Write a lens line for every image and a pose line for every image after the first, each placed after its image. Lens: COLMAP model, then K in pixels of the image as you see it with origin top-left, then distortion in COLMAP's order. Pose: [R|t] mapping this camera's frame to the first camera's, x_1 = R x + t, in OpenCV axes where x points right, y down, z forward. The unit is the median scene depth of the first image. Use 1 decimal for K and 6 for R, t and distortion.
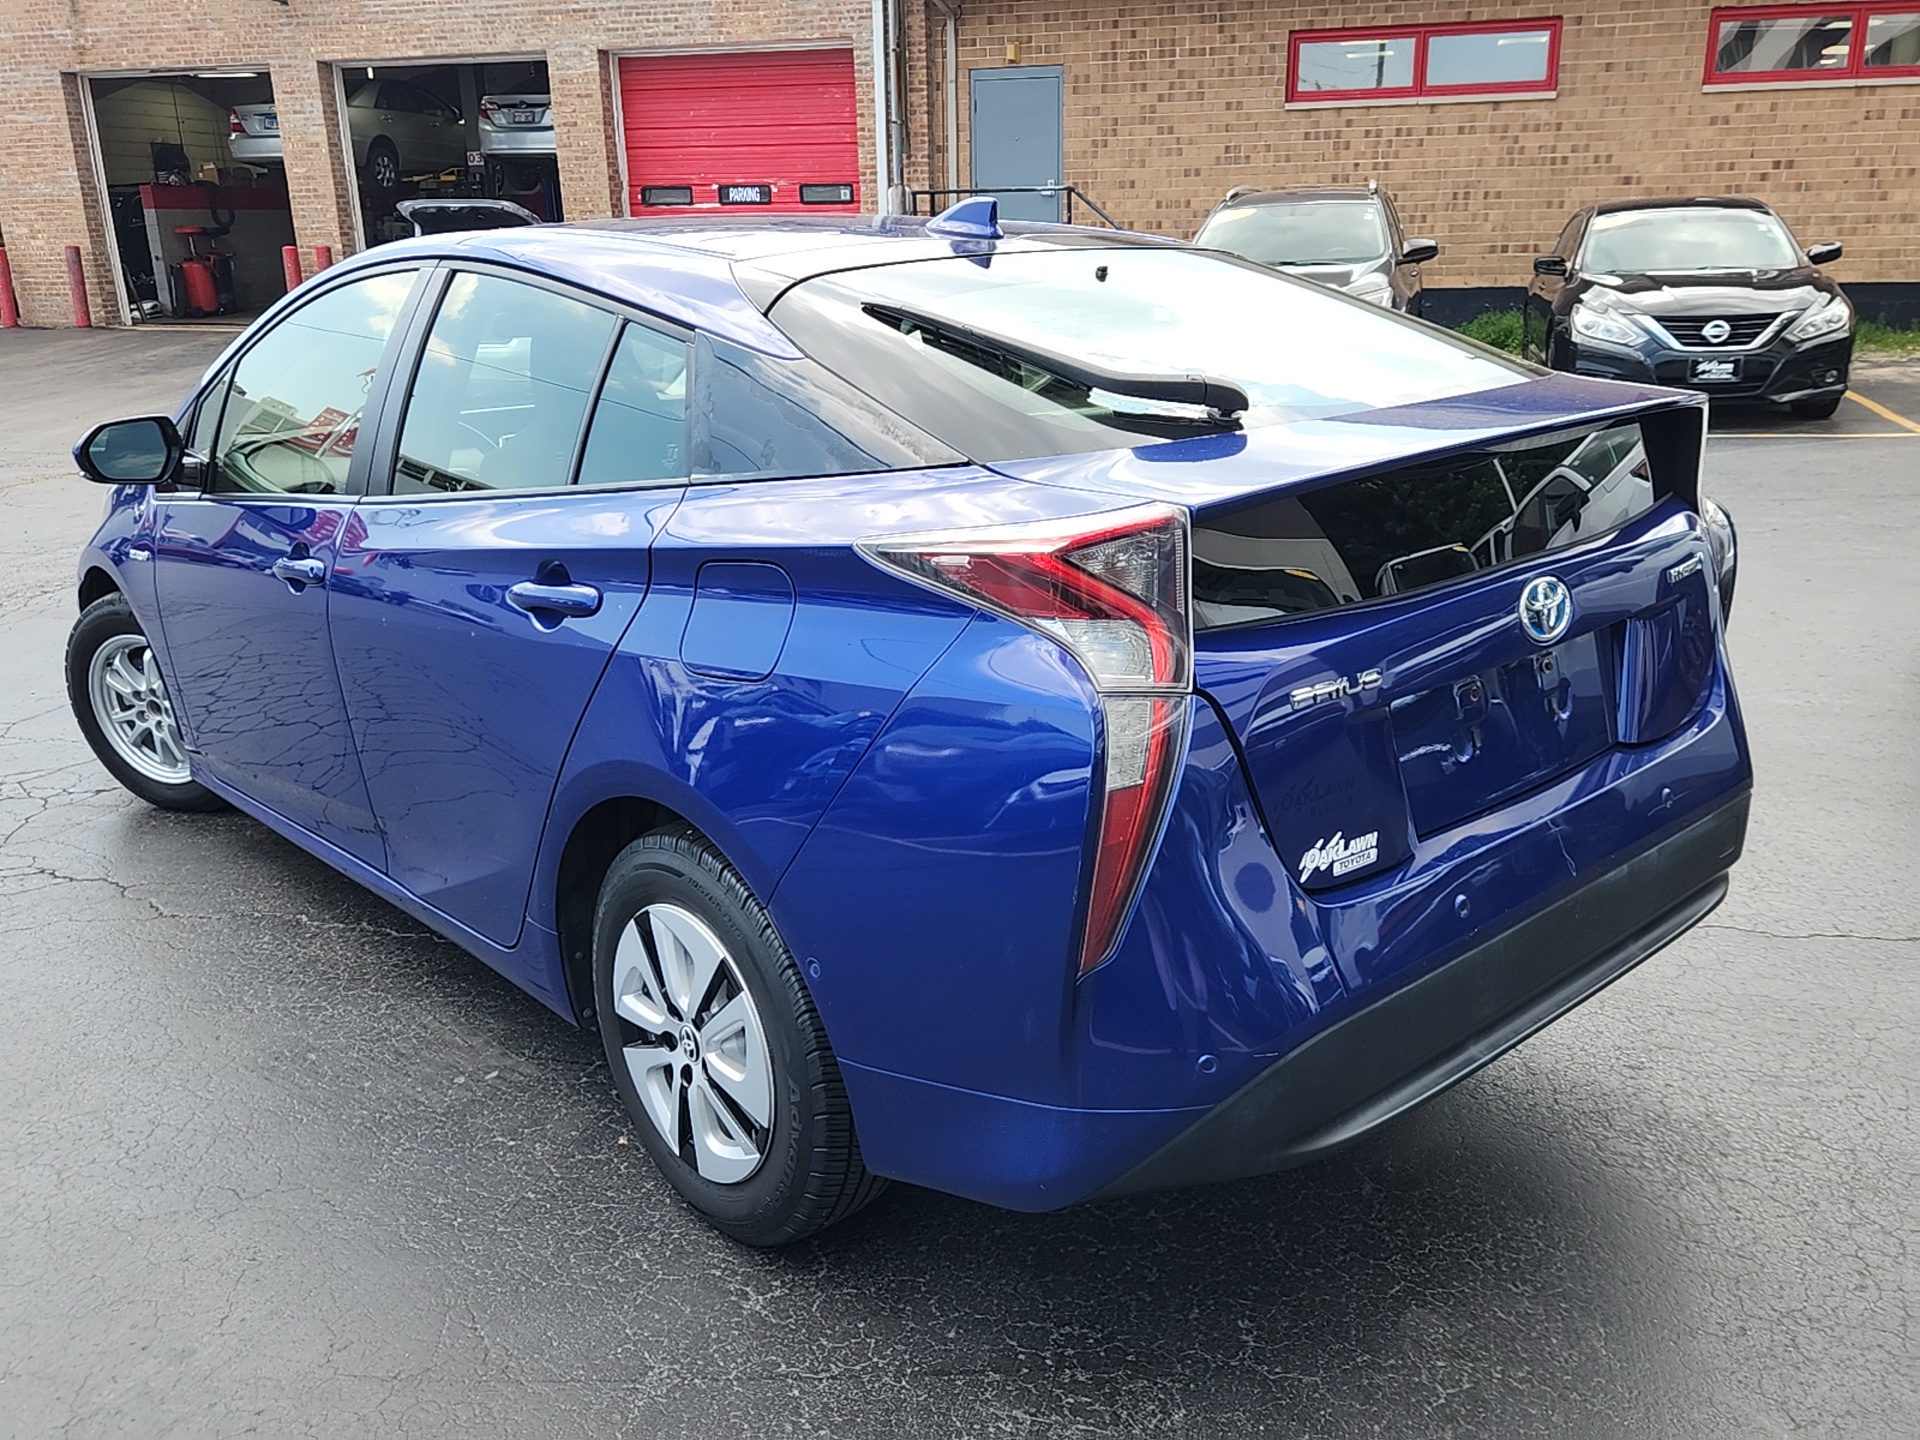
lens RADIAL K [[1568.8, 0, 954.8], [0, 1568.8, 747.6], [0, 0, 1]] dist [0.058326, -0.055369]
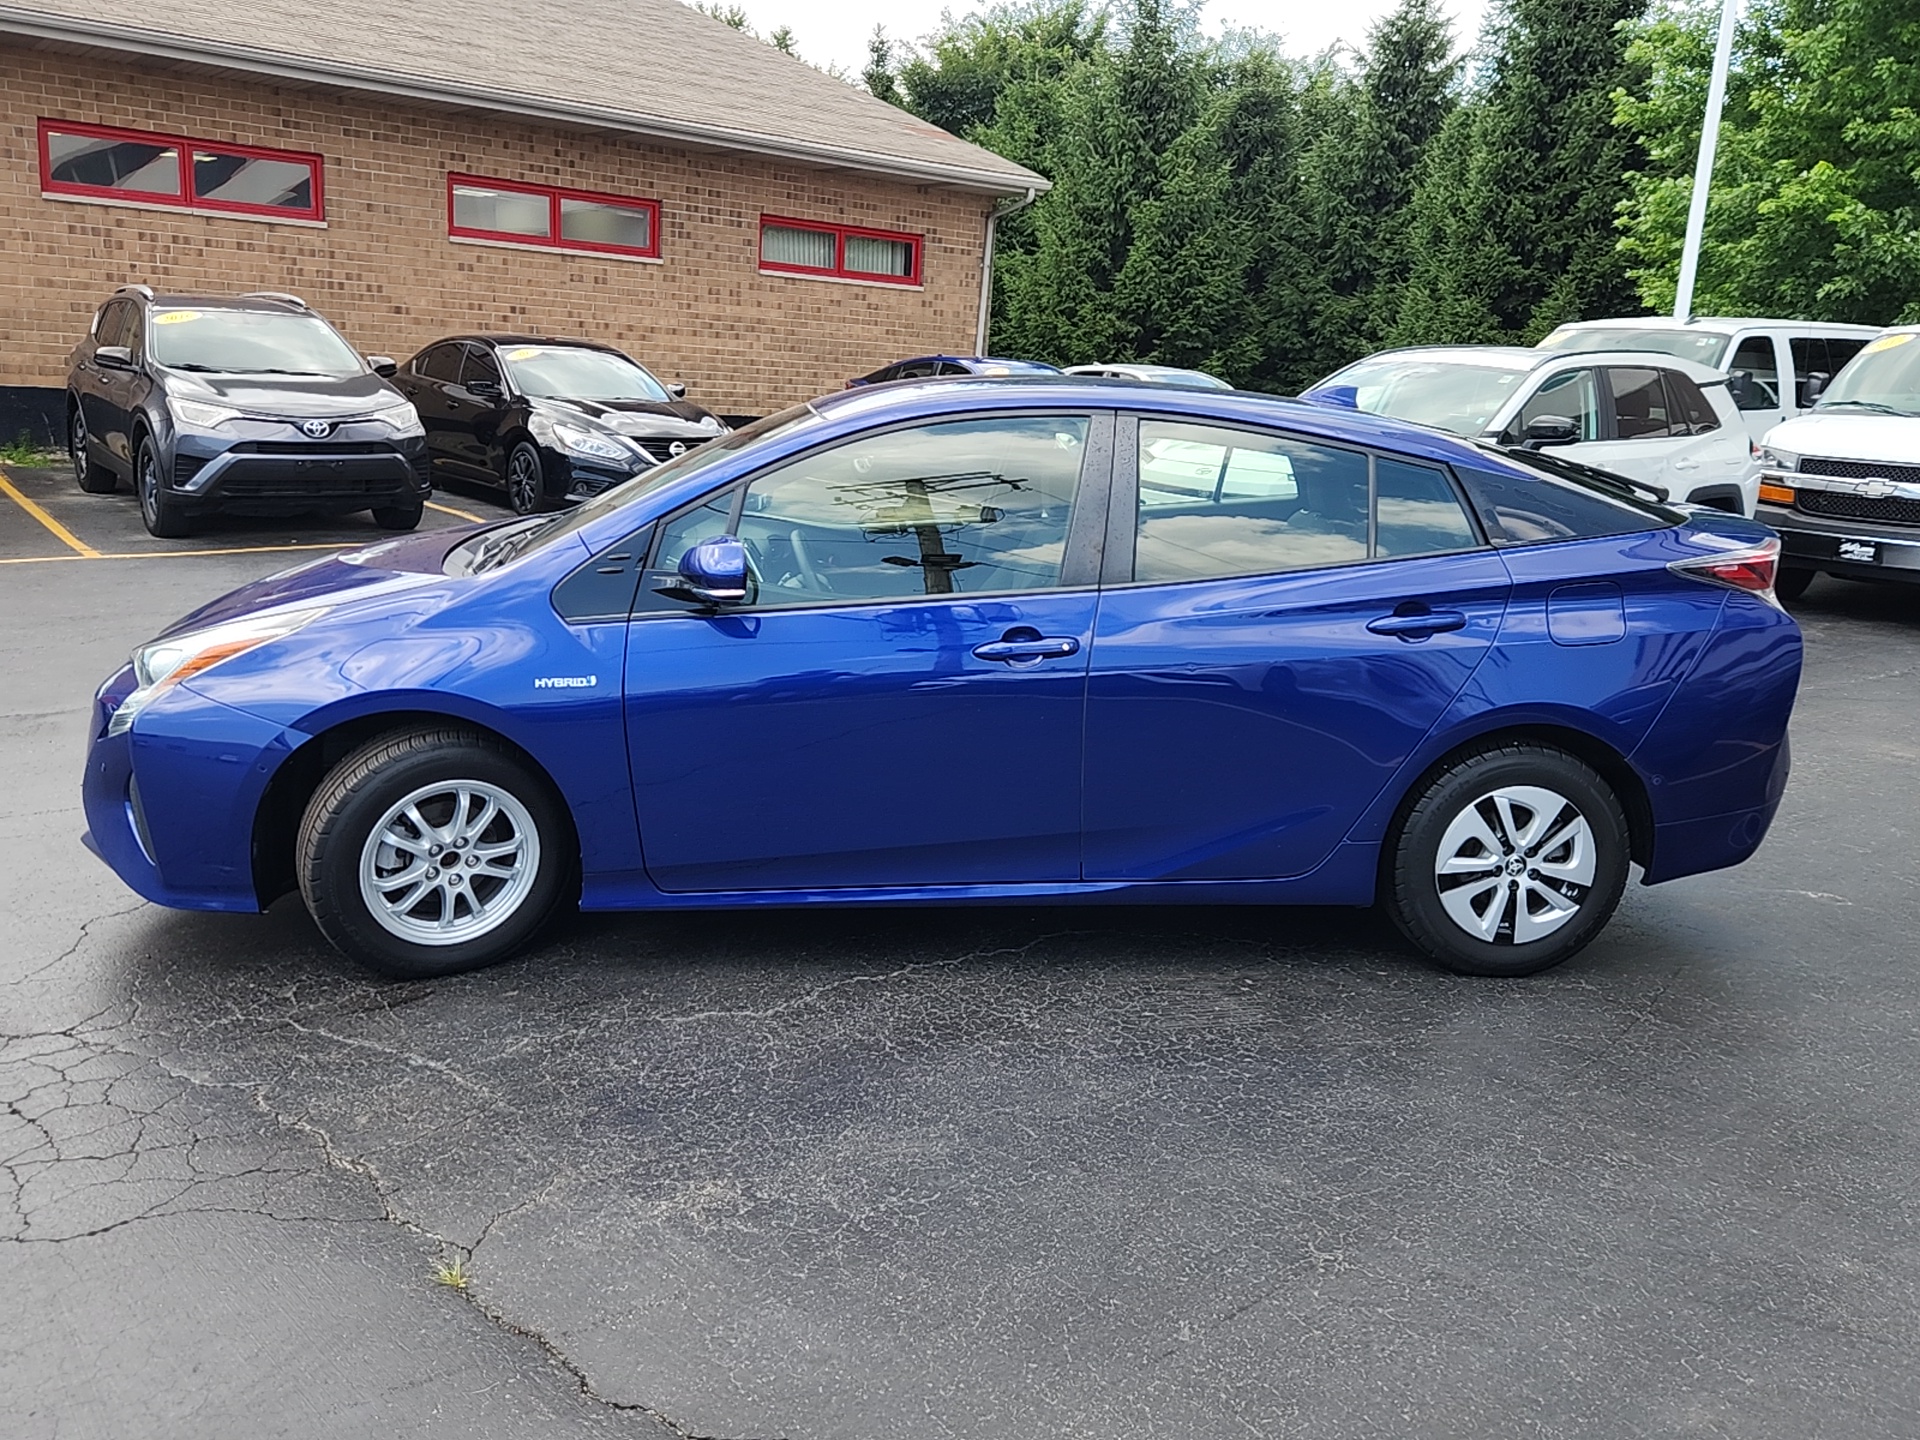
lens RADIAL K [[1568.8, 0, 954.8], [0, 1568.8, 747.6], [0, 0, 1]] dist [0.058326, -0.055369]
pose [[0.581486, -0.138679, 0.801650, -0.291473], [0.189954, 0.981272, 0.031967, -0.017161], [-0.791070, 0.133688, 0.596939, 0.069210]]
